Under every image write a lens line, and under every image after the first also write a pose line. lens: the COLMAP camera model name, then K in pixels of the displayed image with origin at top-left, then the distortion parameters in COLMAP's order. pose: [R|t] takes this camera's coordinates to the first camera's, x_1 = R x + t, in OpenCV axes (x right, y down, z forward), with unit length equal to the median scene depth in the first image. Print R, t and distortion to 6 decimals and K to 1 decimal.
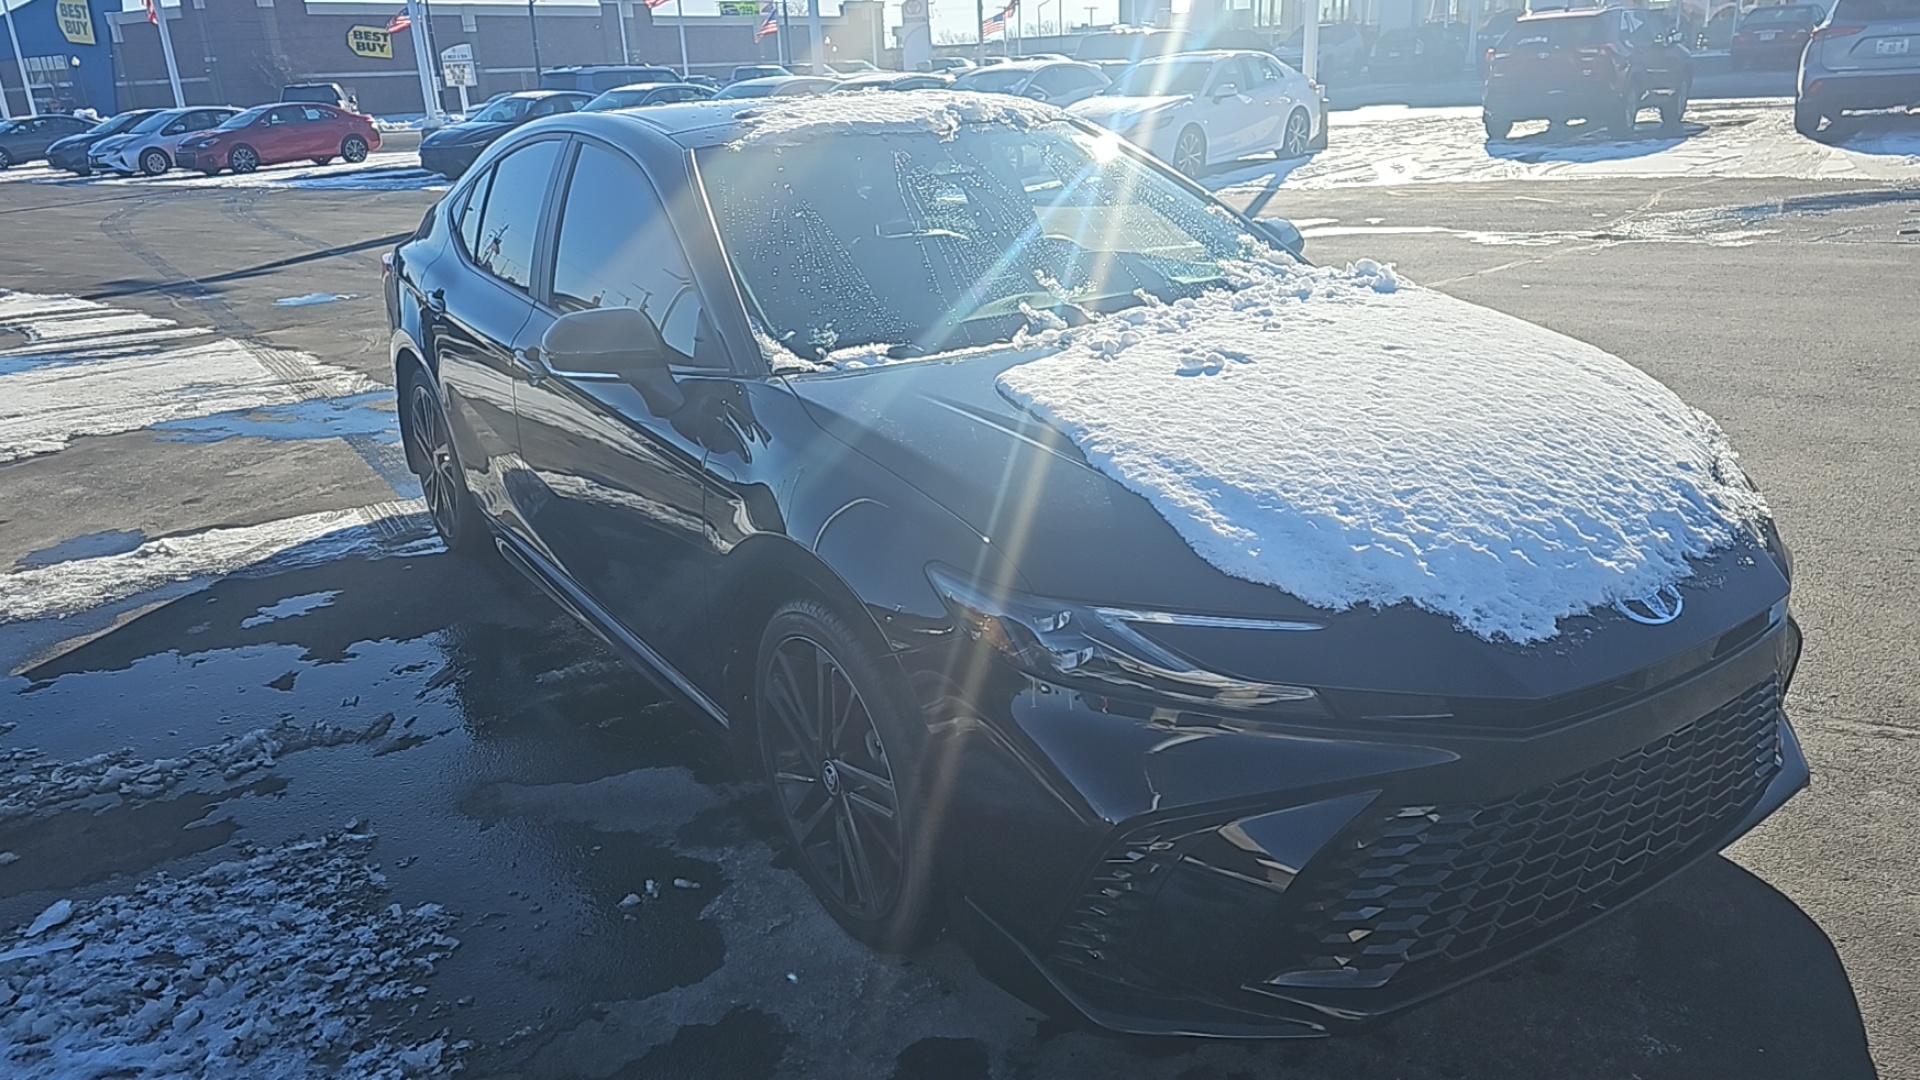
lens RADIAL K [[1369.7, 0, 958.8], [0, 1369.7, 545.2], [0, 0, 1]] dist [0.067907, -0.053153]
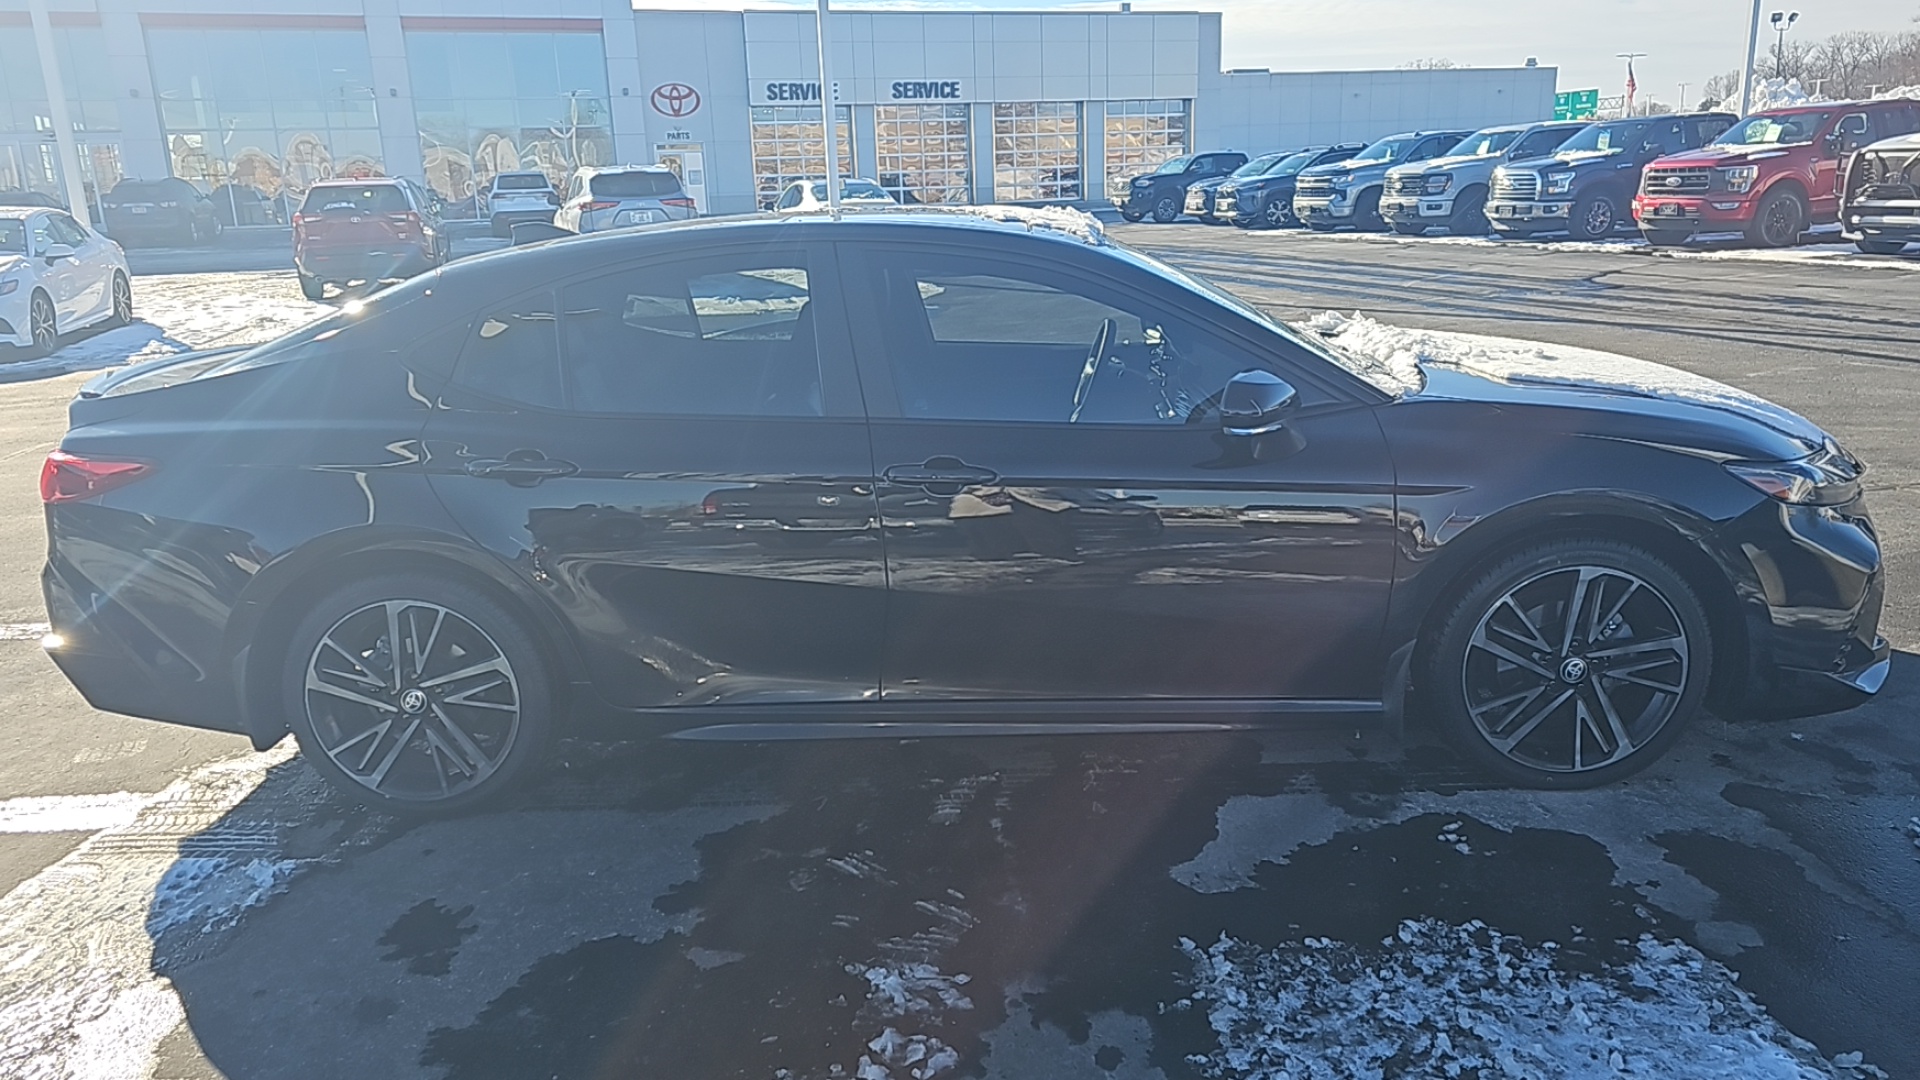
lens RADIAL K [[1369.7, 0, 956.4], [0, 1369.7, 536.9], [0, 0, 1]] dist [0.067907, -0.053153]
pose [[0.564601, -0.178946, 0.805732, -0.735173], [0.276788, 0.960735, 0.019417, -0.072612], [-0.777569, 0.212054, 0.591962, 0.315217]]
